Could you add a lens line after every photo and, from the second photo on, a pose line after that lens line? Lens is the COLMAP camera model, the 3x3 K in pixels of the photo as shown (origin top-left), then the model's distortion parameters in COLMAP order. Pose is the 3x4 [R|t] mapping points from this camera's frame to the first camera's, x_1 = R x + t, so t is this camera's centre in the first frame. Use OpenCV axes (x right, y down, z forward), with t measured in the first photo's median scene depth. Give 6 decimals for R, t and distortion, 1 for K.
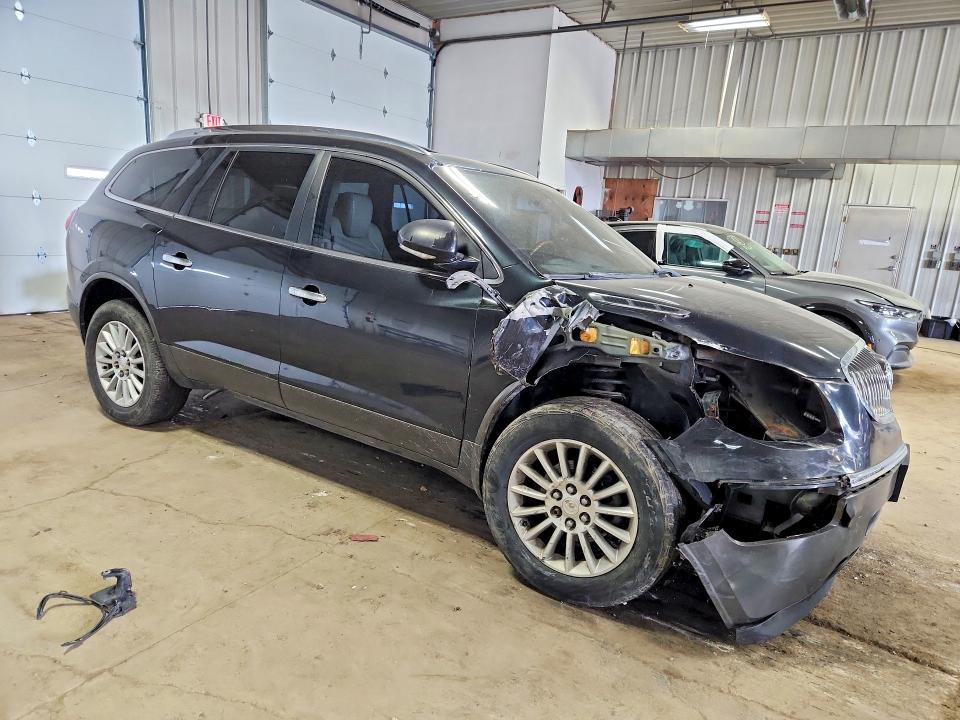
lens RADIAL K [[608.5, 0, 480.0], [0, 608.5, 360.0], [0, 0, 1]] dist [-0.004087, -0.001281]
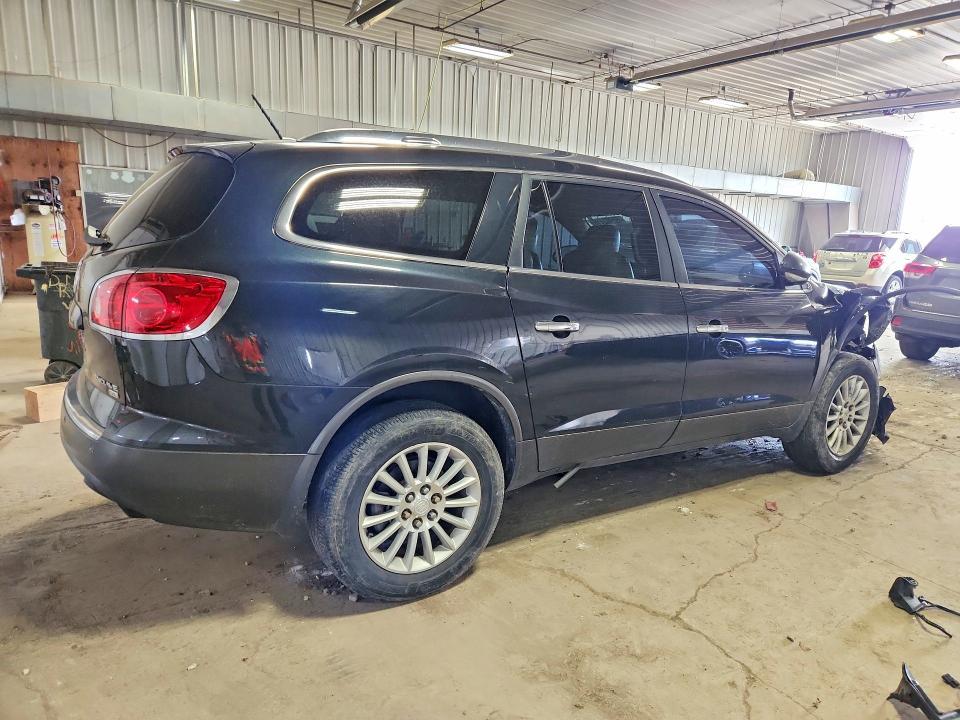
lens RADIAL K [[644.6, 0, 480.0], [0, 644.6, 360.0], [0, 0, 1]] dist [0.000101, -0.003592]
pose [[0.440165, -0.221885, 0.870070, -0.812371], [0.177939, 0.971325, 0.157688, -0.167476], [-0.880109, 0.085411, 0.467025, 0.462258]]
